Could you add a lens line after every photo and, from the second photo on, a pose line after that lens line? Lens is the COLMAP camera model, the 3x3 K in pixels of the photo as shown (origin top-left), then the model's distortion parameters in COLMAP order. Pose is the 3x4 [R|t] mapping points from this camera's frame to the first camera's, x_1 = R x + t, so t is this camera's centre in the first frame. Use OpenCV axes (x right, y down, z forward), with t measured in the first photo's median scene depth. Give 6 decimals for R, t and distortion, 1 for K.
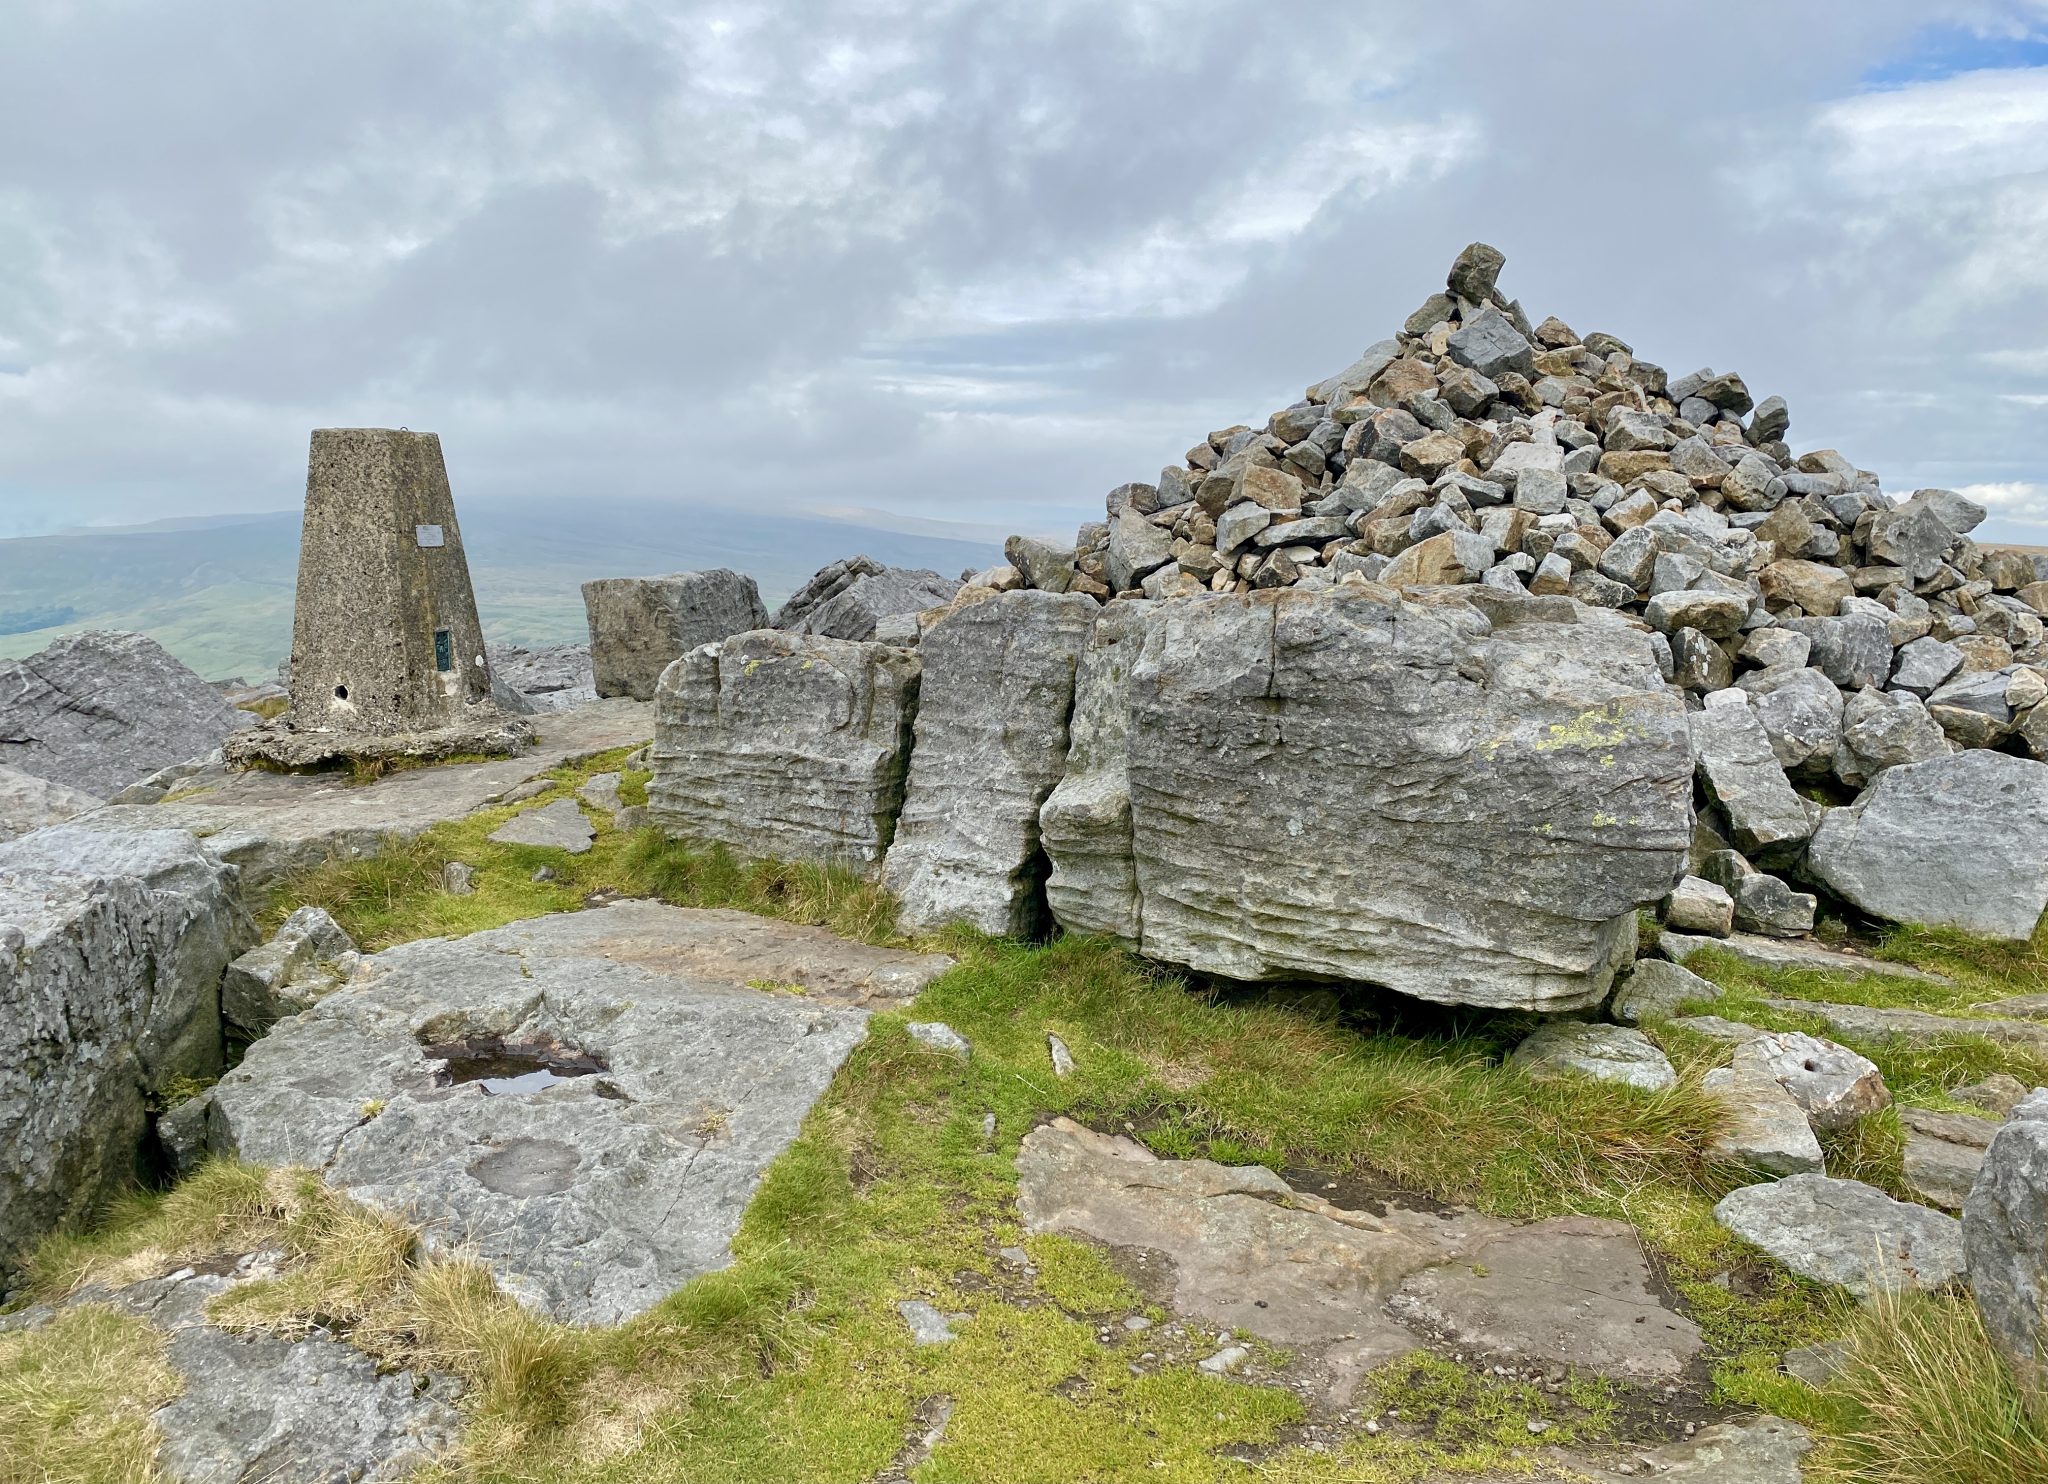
lens RADIAL K [[1646.9, 0, 1023.7], [0, 1646.9, 741.8], [0, 0, 1]] dist [0.005855, 0.004384]
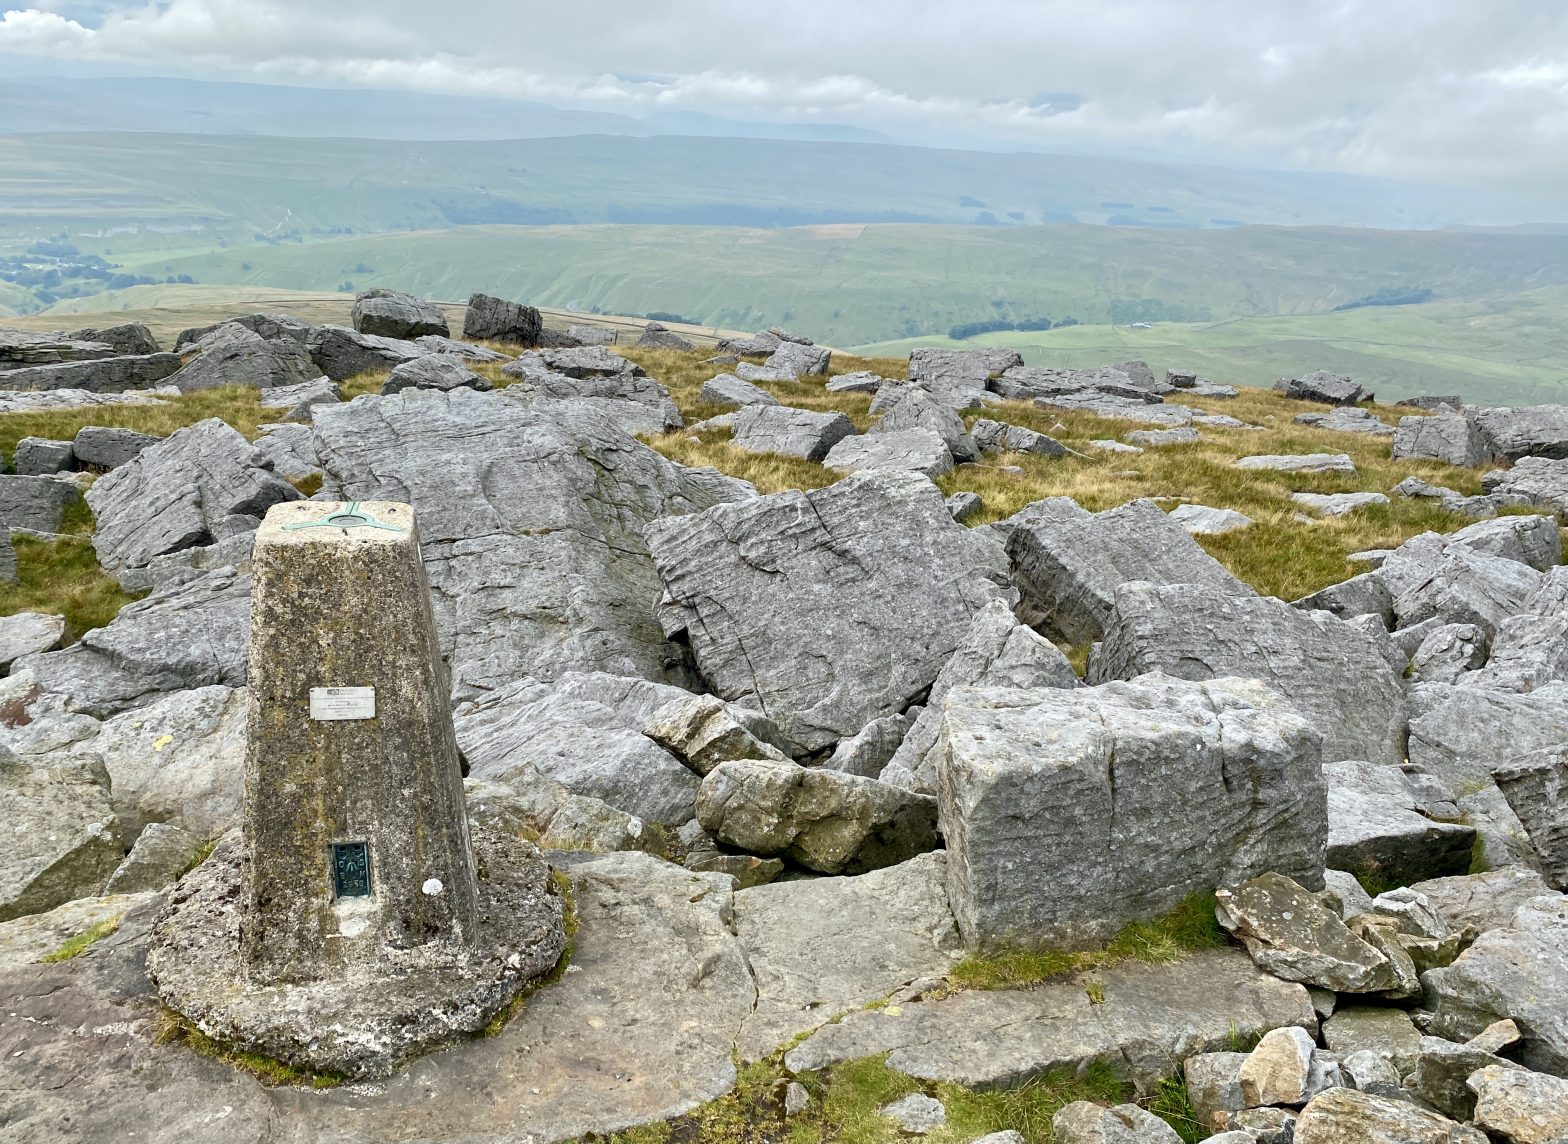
lens RADIAL K [[1260.9, 0, 784.1], [0, 1260.9, 572.8], [0, 0, 1]] dist [0.005855, 0.004384]
pose [[0.538431, 0.291977, -0.790469, 0.096317], [-0.181246, 0.956225, 0.229746, -0.308179], [0.822947, 0.019567, 0.567781, 0.846880]]
